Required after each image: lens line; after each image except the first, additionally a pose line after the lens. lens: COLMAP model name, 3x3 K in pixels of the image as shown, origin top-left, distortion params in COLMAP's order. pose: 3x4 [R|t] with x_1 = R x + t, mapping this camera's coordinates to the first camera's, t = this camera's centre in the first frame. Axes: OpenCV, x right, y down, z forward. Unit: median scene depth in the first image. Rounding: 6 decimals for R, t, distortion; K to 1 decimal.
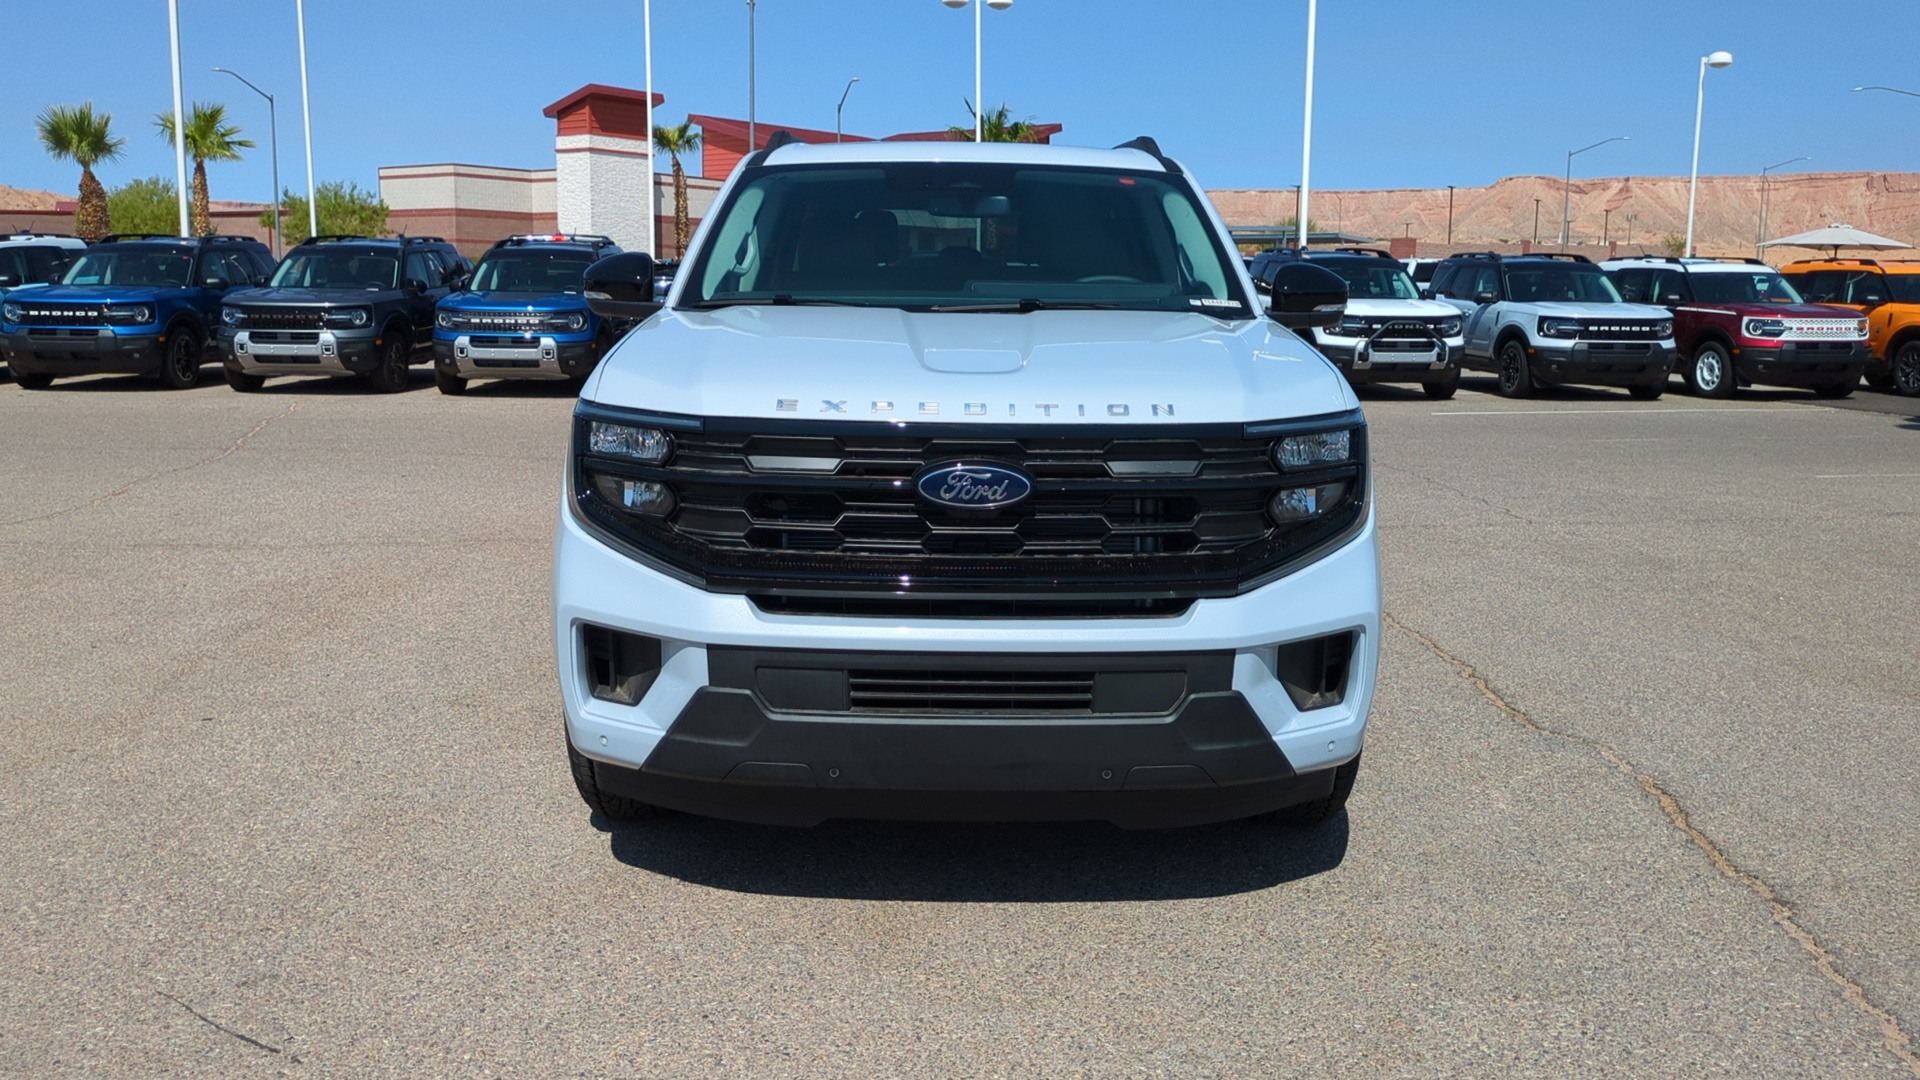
lens RADIAL K [[1660.5, 0, 972.5], [0, 1660.5, 543.1], [0, 0, 1]] dist [0.052378, -0.050260]
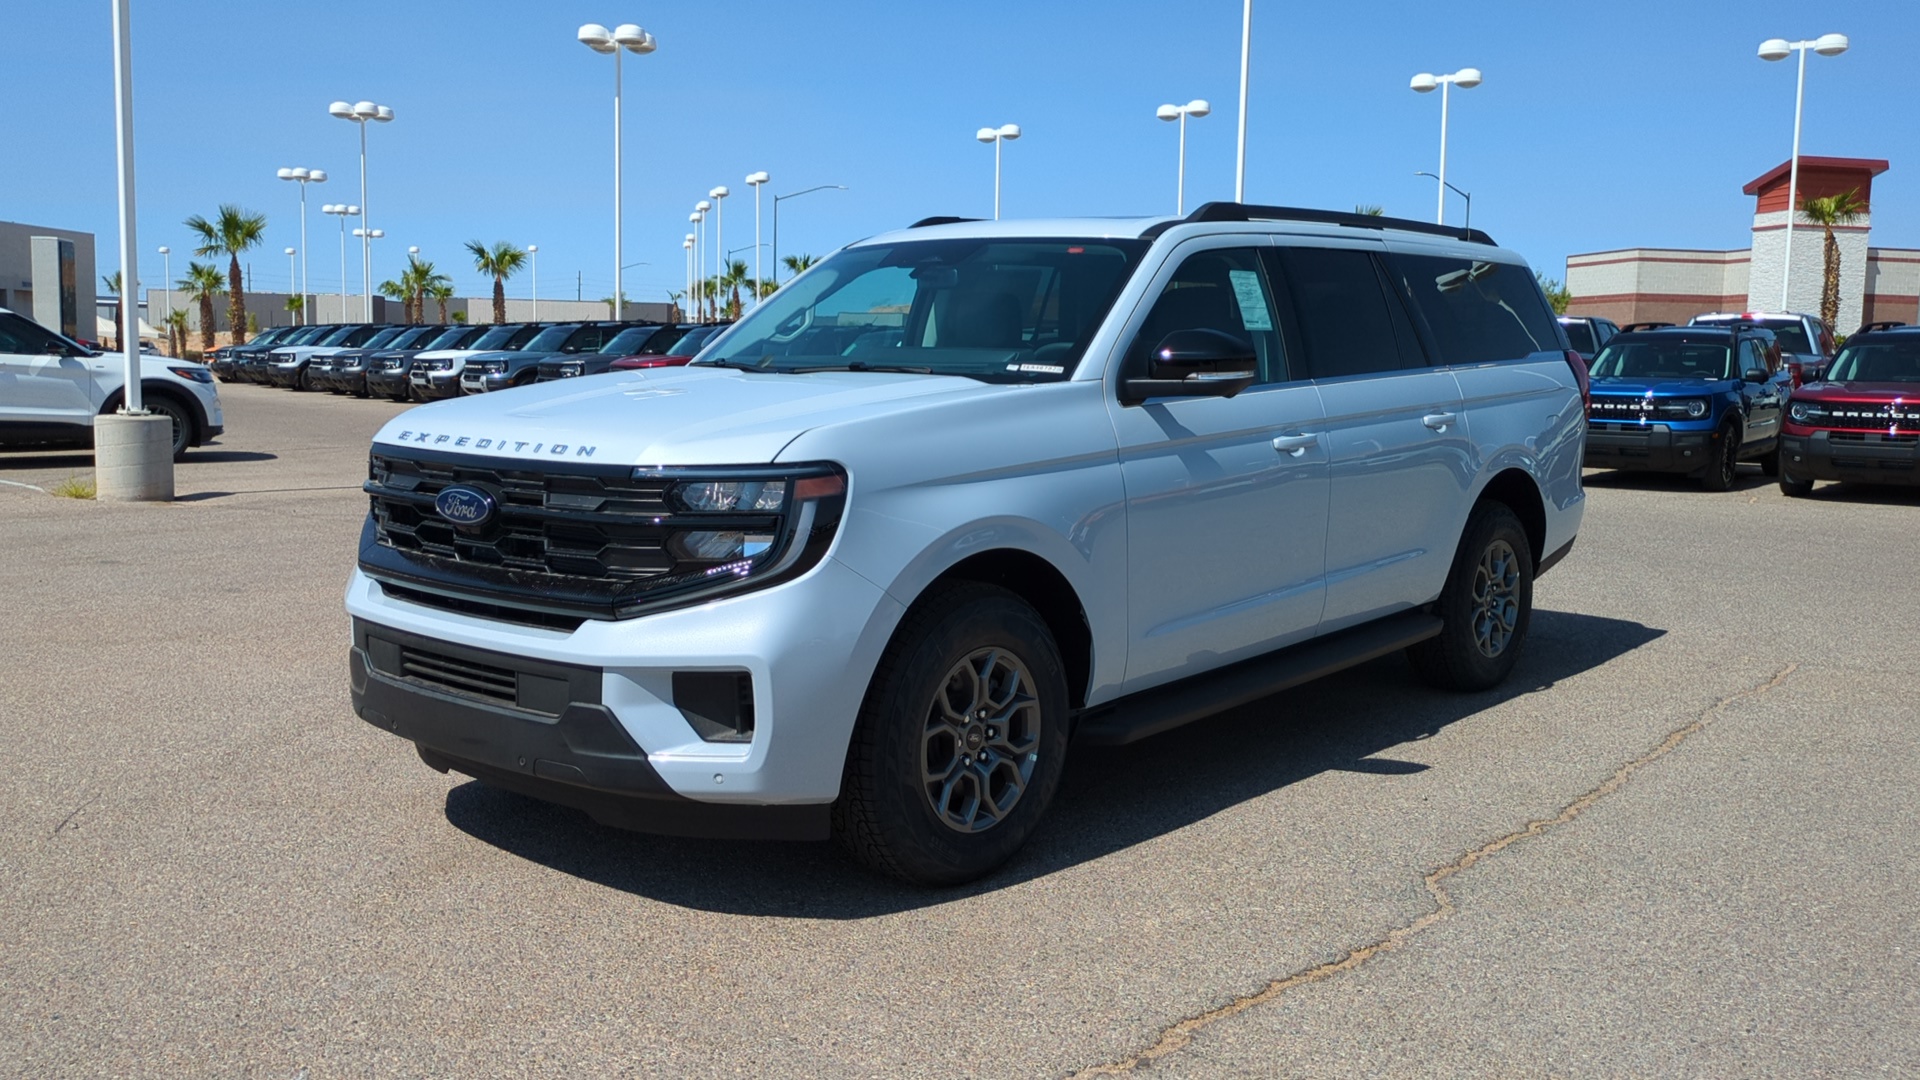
lens RADIAL K [[1660.5, 0, 967.5], [0, 1660.5, 535.2], [0, 0, 1]] dist [0.052378, -0.050260]
pose [[0.748301, 0.072202, -0.659418, 0.987050], [-0.109063, 0.993923, -0.014936, -0.031564], [0.654332, 0.083095, 0.751628, 0.290397]]
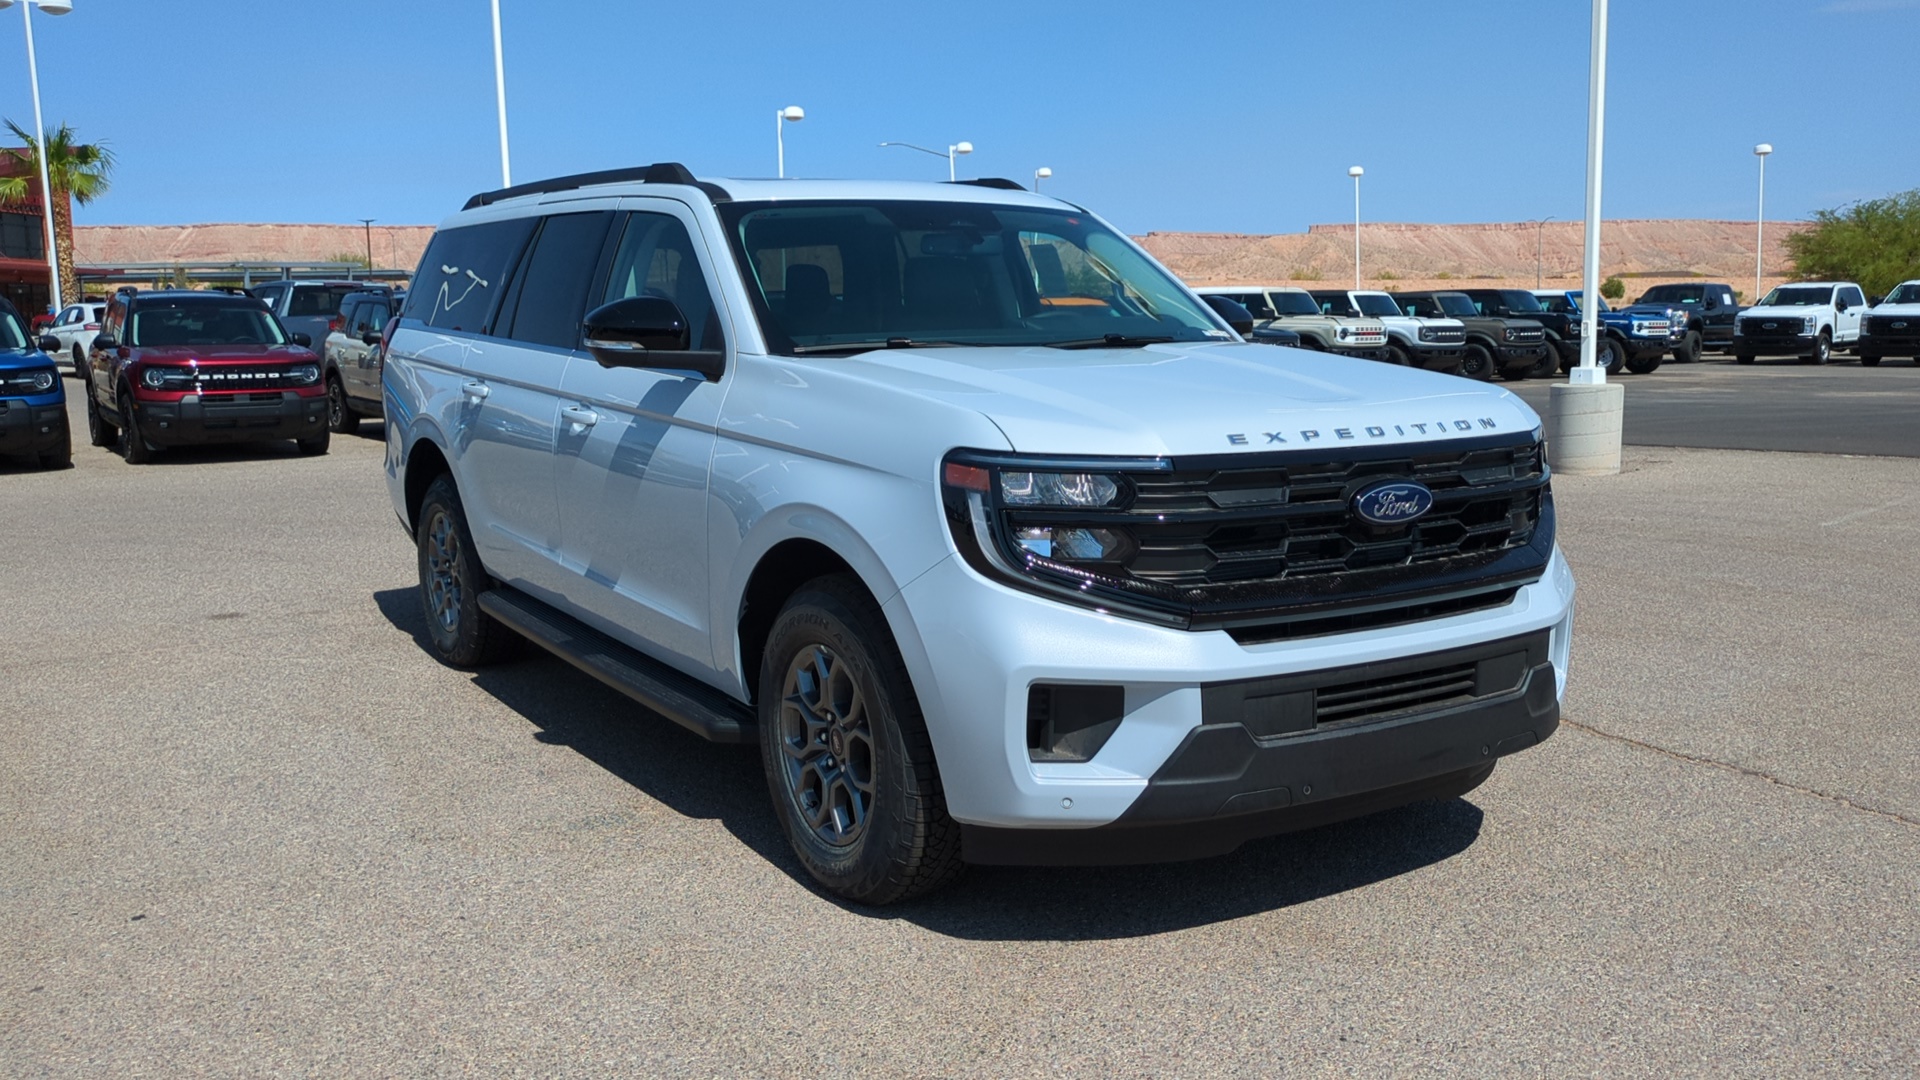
lens RADIAL K [[1660.5, 0, 987.4], [0, 1660.5, 538.3], [0, 0, 1]] dist [0.052378, -0.050260]
pose [[0.843237, -0.092764, 0.529478, -0.722609], [0.105483, 0.994402, 0.006228, -0.041597], [-0.527091, 0.050599, 0.848301, 0.198964]]
